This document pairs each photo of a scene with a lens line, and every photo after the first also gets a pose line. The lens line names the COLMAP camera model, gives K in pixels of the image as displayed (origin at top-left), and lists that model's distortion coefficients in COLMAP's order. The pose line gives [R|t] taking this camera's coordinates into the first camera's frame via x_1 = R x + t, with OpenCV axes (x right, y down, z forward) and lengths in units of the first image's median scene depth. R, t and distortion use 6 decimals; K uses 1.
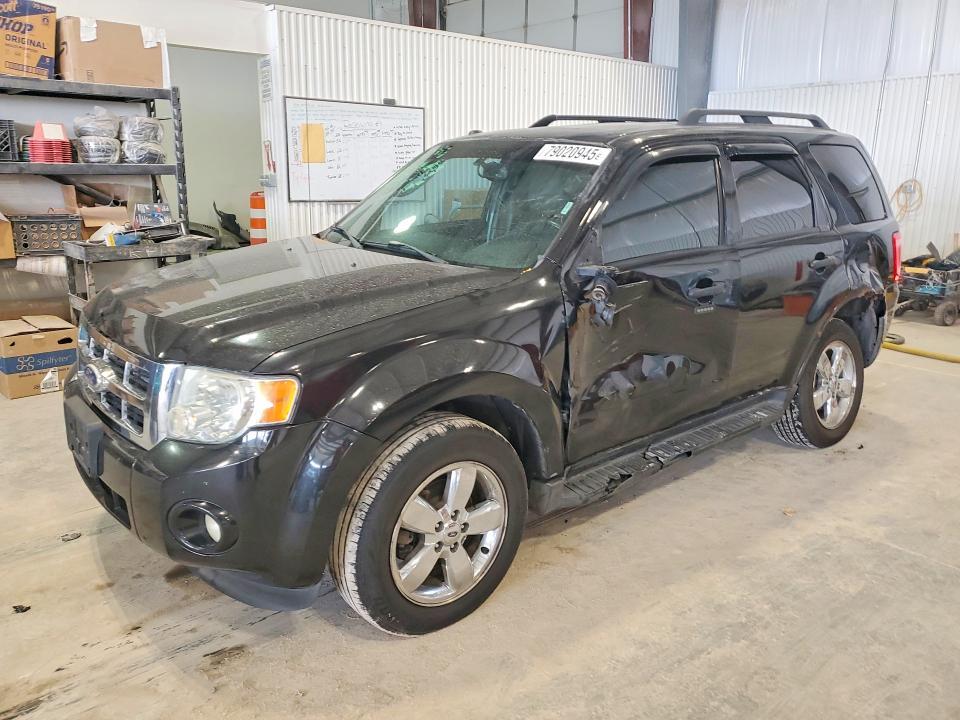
lens RADIAL K [[778.8, 0, 474.9], [0, 778.8, 358.8], [0, 0, 1]] dist [-0.009472, 0.004657]
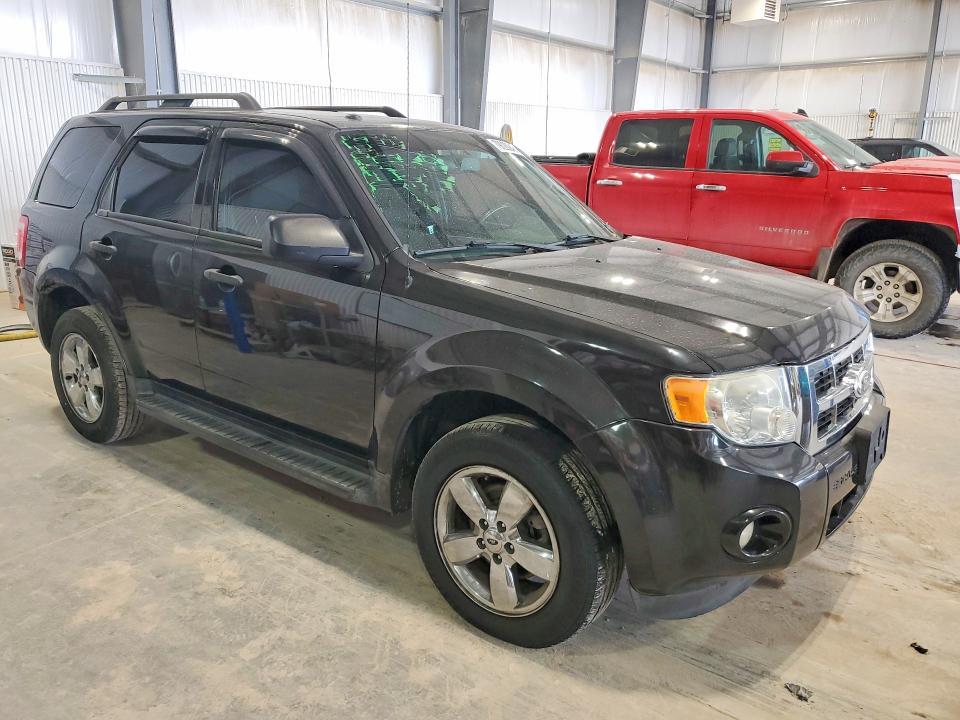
lens RADIAL K [[778.8, 0, 472.6], [0, 778.8, 353.0], [0, 0, 1]] dist [-0.009472, 0.004657]
pose [[-0.240883, -0.290398, 0.926091, -1.134587], [0.255804, 0.901453, 0.349209, -0.429700], [-0.936237, 0.321016, -0.142859, 1.420388]]
